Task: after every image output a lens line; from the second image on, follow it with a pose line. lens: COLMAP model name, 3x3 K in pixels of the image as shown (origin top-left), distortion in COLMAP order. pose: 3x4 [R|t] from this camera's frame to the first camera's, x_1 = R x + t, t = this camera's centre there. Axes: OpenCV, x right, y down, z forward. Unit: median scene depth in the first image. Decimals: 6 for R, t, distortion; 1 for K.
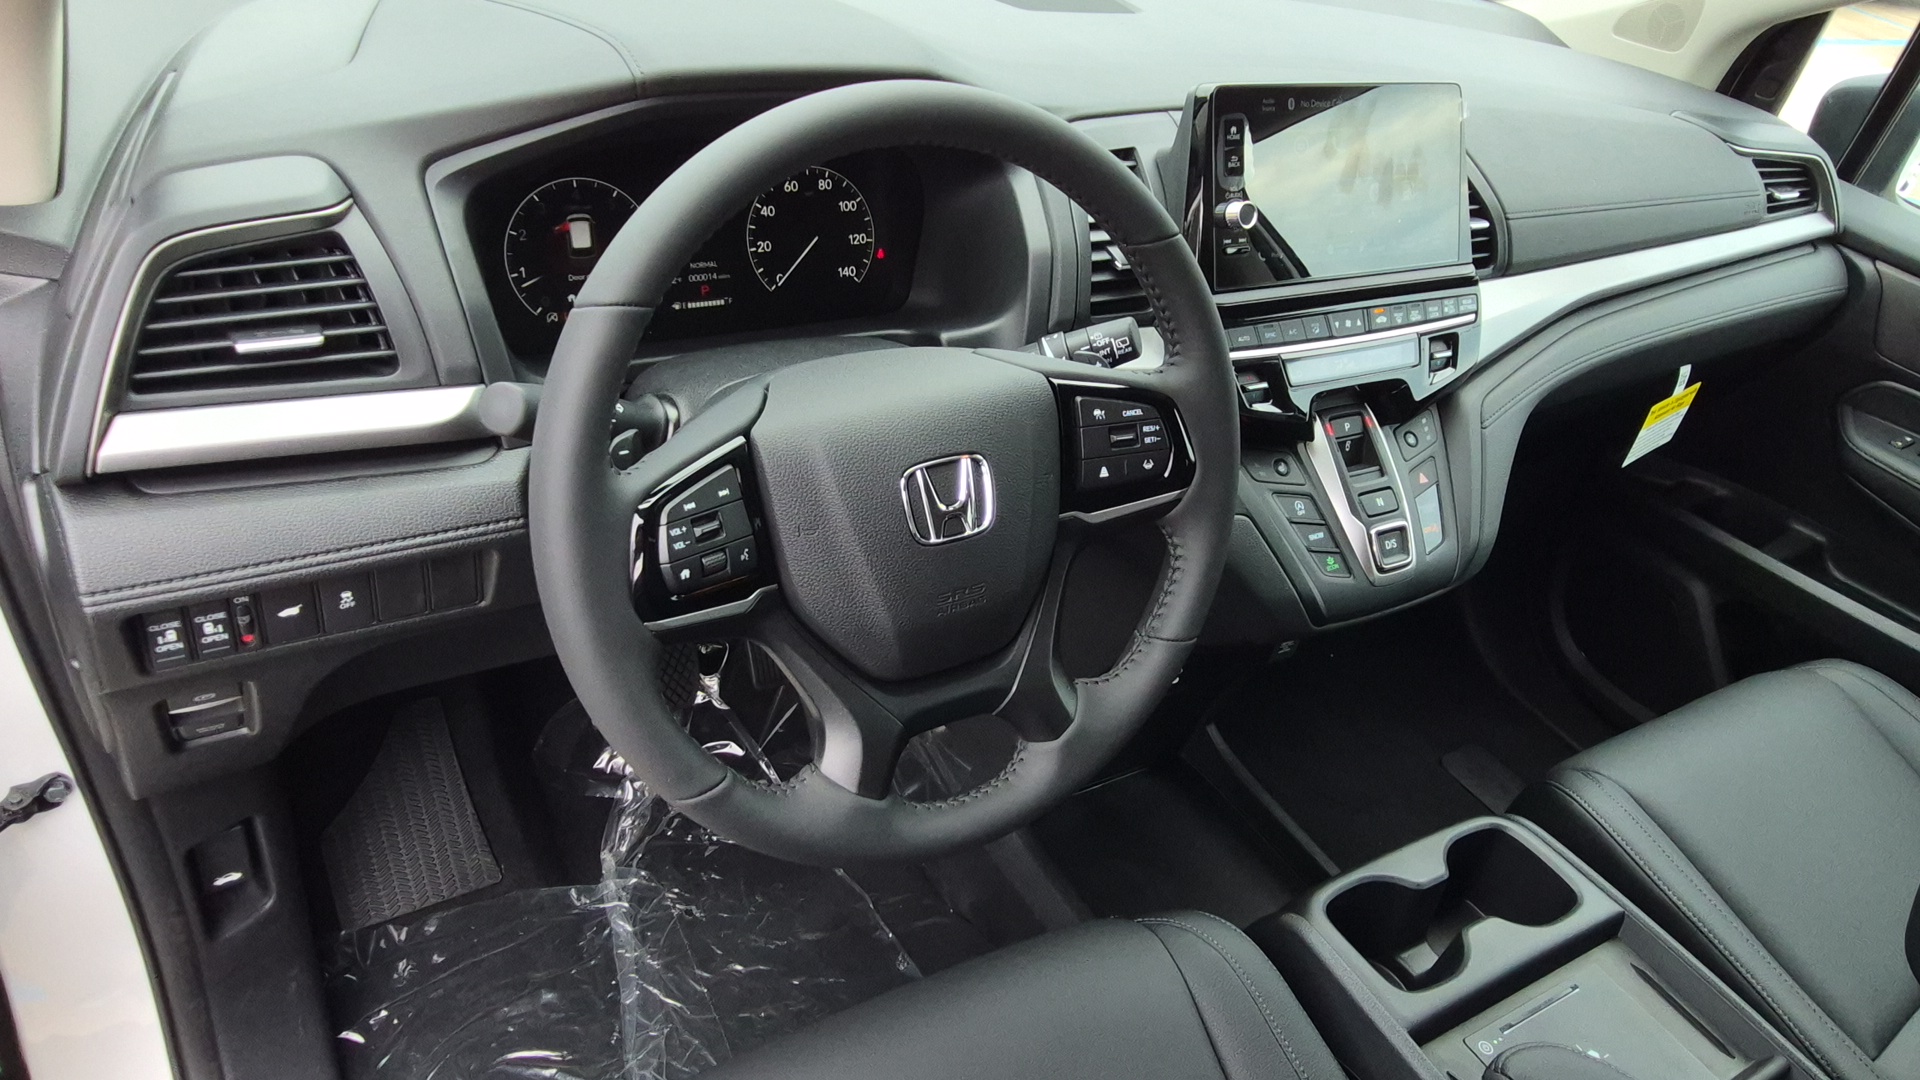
lens RADIAL K [[1266.5, 0, 973.6], [0, 1266.5, 549.2], [0, 0, 1]] dist [0.001220, 0.004051]
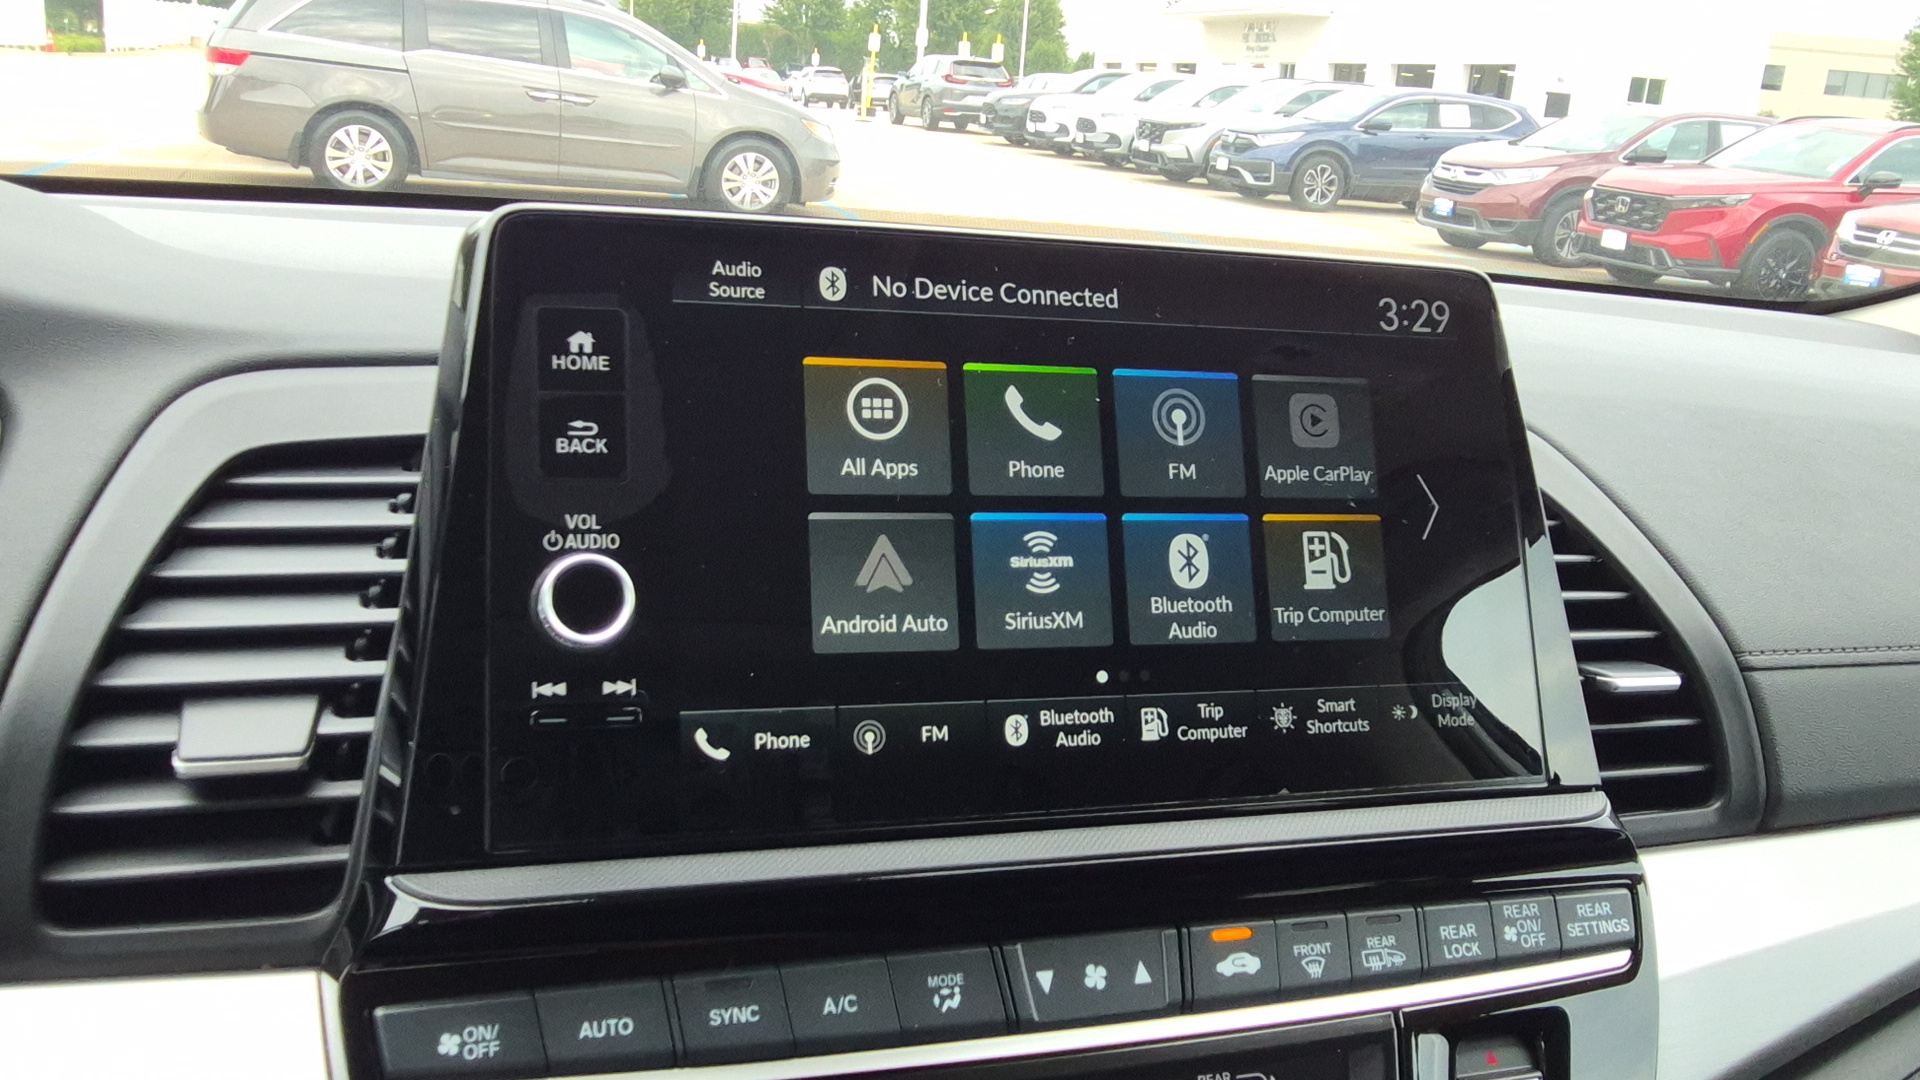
lens RADIAL K [[1538.6, 0, 956.8], [0, 1538.6, 537.6], [0, 0, 1]] dist [-0.023807, 0.030521]
pose [[0.972944, -0.009637, -0.230842, 0.327235], [-0.075978, 0.930217, -0.359060, -0.133822], [0.218193, 0.366884, 0.904316, 0.593238]]
